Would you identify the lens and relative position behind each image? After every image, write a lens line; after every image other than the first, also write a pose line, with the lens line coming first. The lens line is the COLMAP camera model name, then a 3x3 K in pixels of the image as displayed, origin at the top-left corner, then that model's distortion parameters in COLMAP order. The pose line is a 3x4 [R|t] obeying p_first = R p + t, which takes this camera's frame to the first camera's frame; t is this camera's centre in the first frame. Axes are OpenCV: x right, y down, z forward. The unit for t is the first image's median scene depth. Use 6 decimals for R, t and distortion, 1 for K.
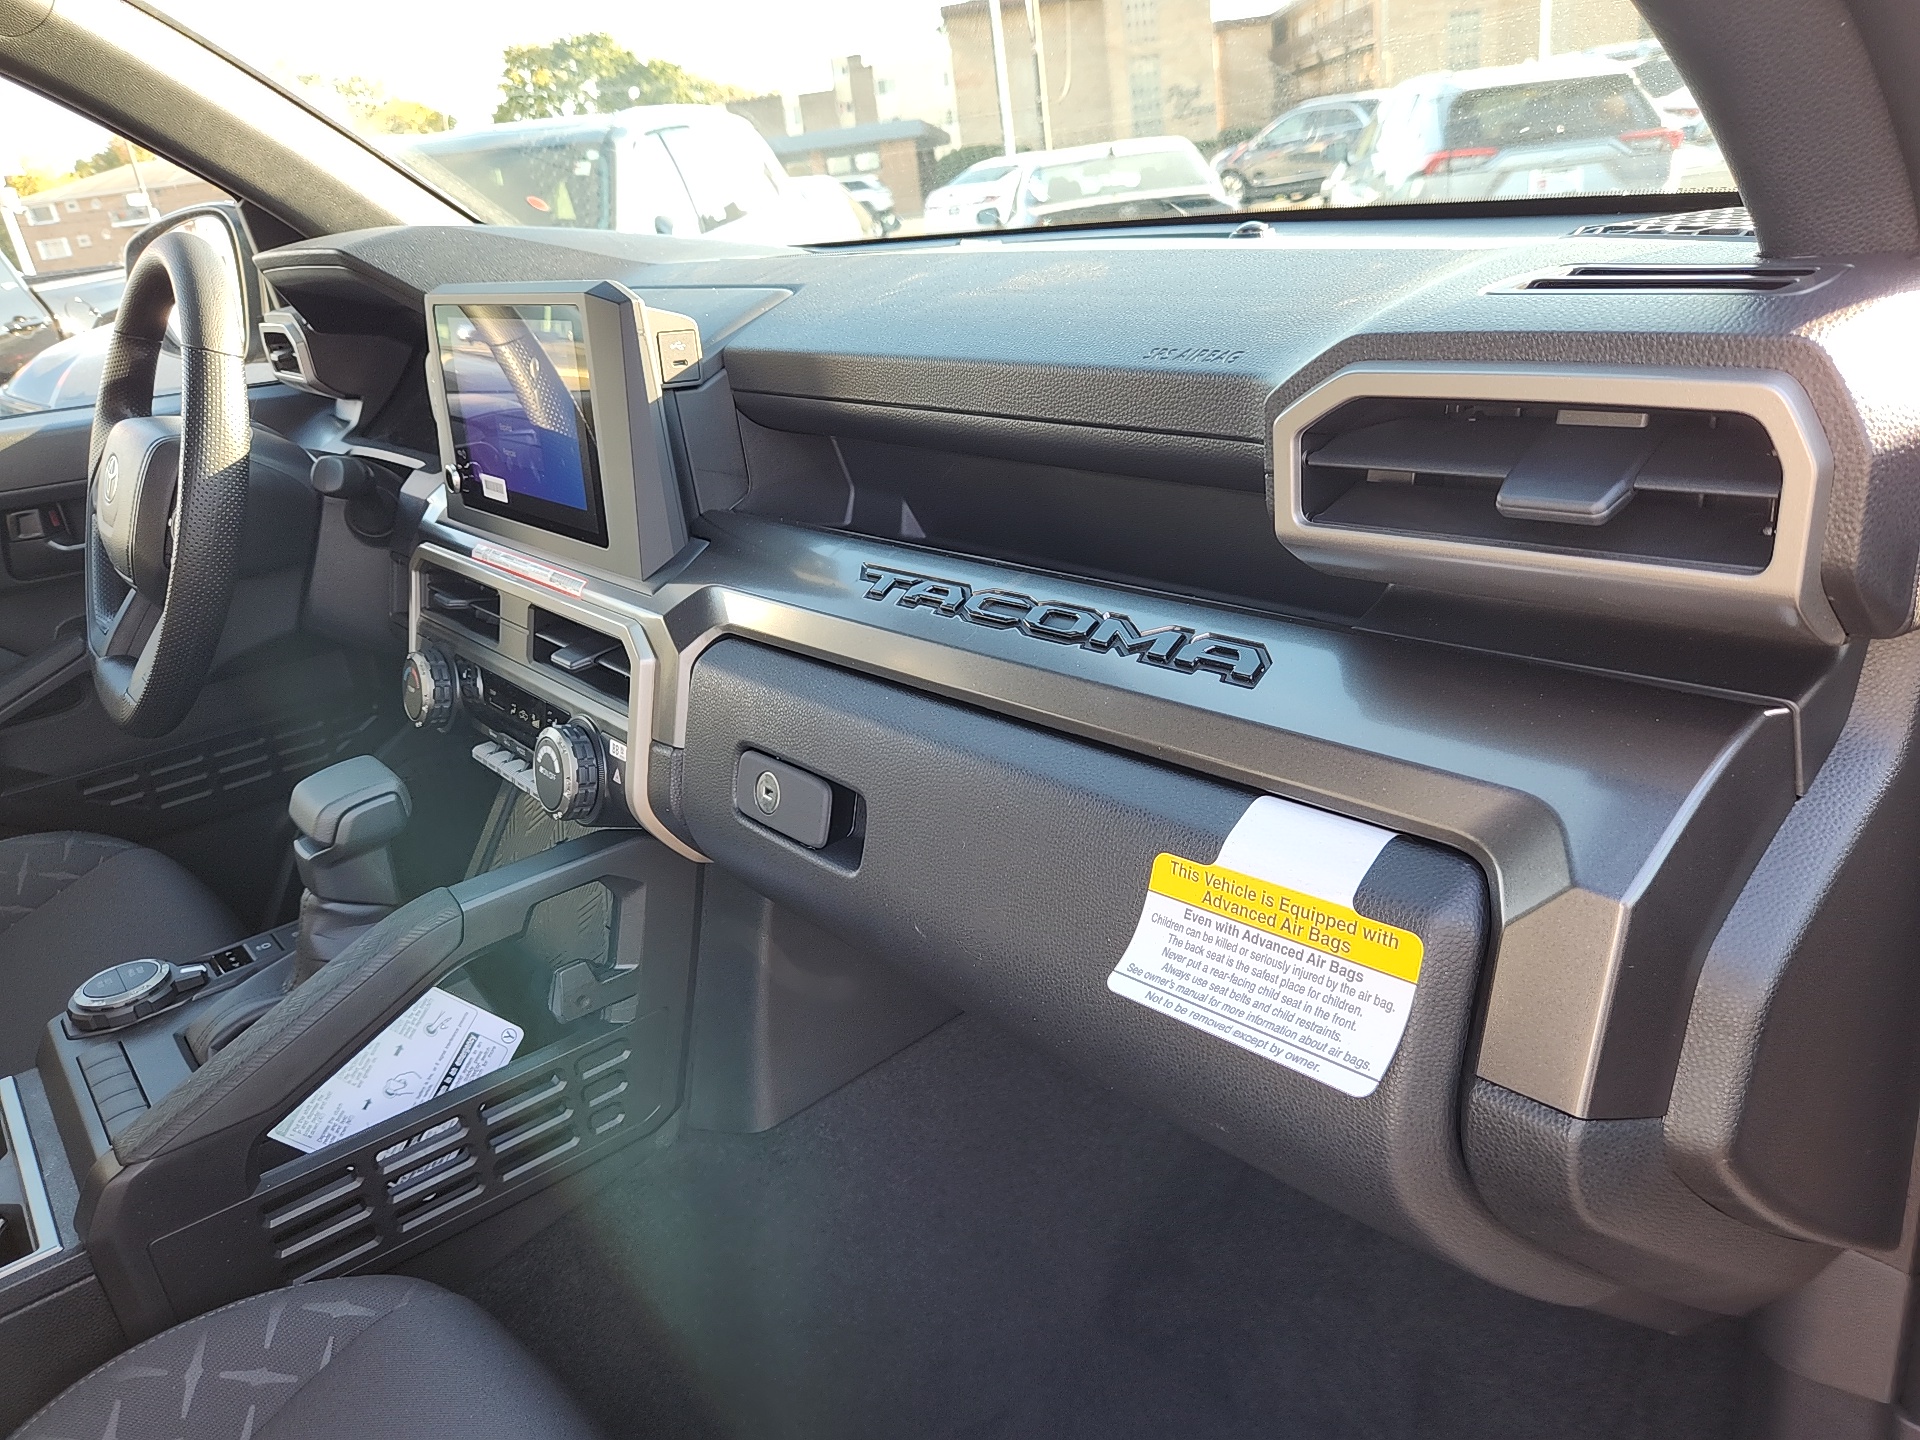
lens RADIAL K [[1285.3, 0, 960.0], [0, 1285.3, 720.0], [0, 0, 1]] dist [0.051022, -0.047550]
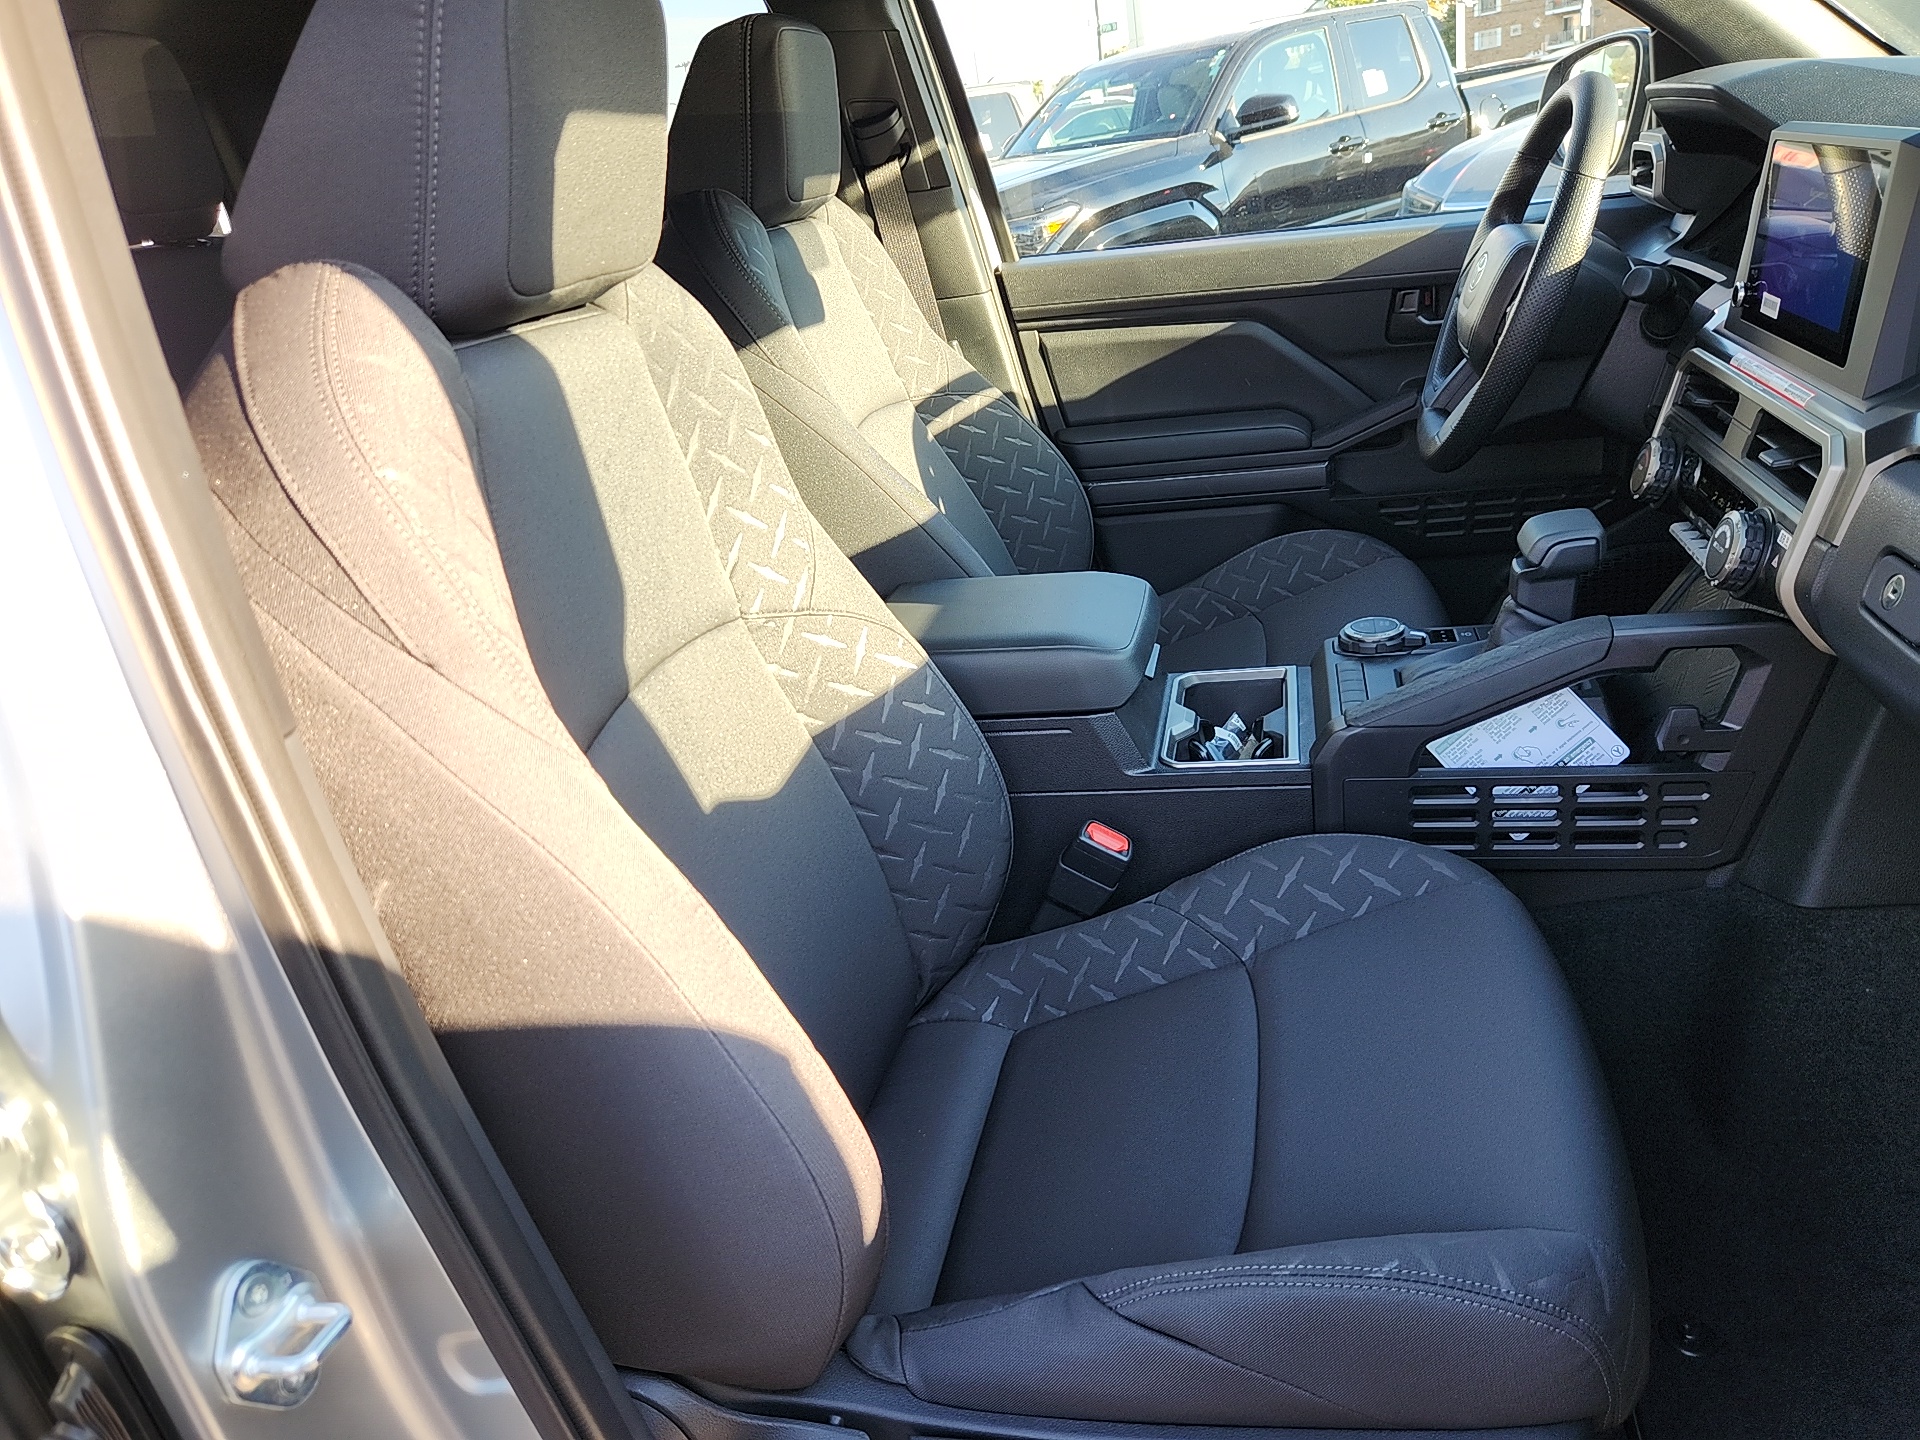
lens RADIAL K [[1285.3, 0, 960.0], [0, 1285.3, 720.0], [0, 0, 1]] dist [0.051022, -0.047550]
pose [[0.602156, 0.330596, -0.726715, 0.168034], [-0.222661, 0.943663, 0.244792, 0.045549], [0.766701, 0.014408, 0.641843, -0.290690]]
